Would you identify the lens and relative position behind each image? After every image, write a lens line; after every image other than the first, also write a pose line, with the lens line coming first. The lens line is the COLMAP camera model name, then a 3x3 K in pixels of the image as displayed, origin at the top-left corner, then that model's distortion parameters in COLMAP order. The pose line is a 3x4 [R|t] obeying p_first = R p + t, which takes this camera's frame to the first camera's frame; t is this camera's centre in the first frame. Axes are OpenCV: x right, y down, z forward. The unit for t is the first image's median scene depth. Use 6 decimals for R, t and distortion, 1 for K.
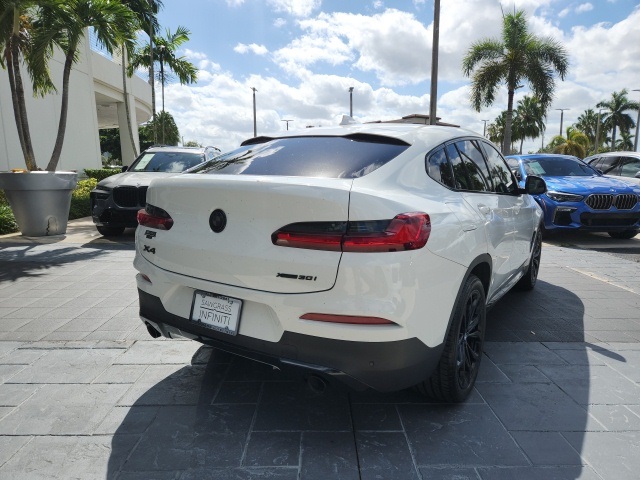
lens RADIAL K [[429.1, 0, 323.5], [0, 429.1, 245.2], [0, 0, 1]] dist [0.068097, -0.055687]
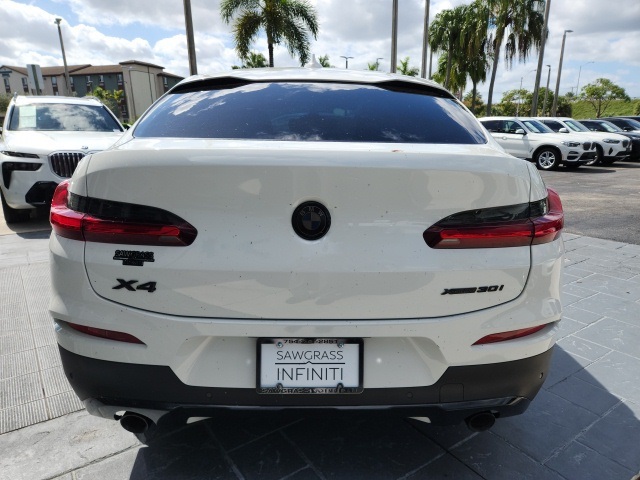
lens RADIAL K [[423.5, 0, 318.4], [0, 423.5, 251.6], [0, 0, 1]] dist [0.068438, -0.054217]
pose [[0.830159, -0.158184, 0.534616, -0.399768], [0.095388, 0.985065, 0.143344, -0.069676], [-0.549307, -0.068002, 0.832849, 0.361239]]
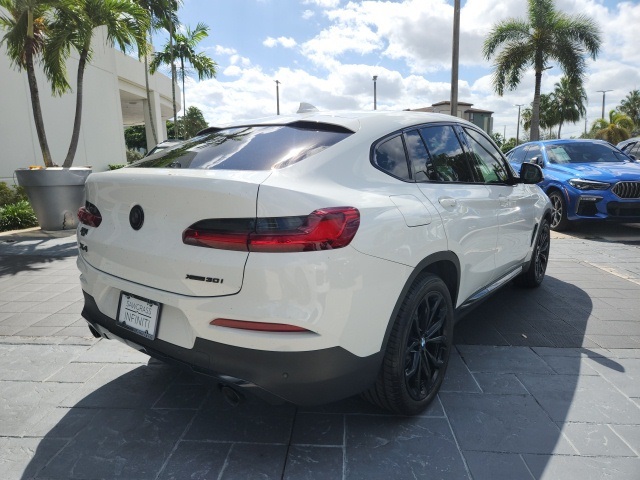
lens RADIAL K [[430.3, 0, 312.0], [0, 430.3, 238.7], [0, 0, 1]] dist [0.060468, -0.049512]
pose [[0.995547, -0.002663, -0.094232, 0.160796], [0.003096, 0.999985, 0.004441, -0.009852], [0.094219, -0.004713, 0.995540, 0.066307]]
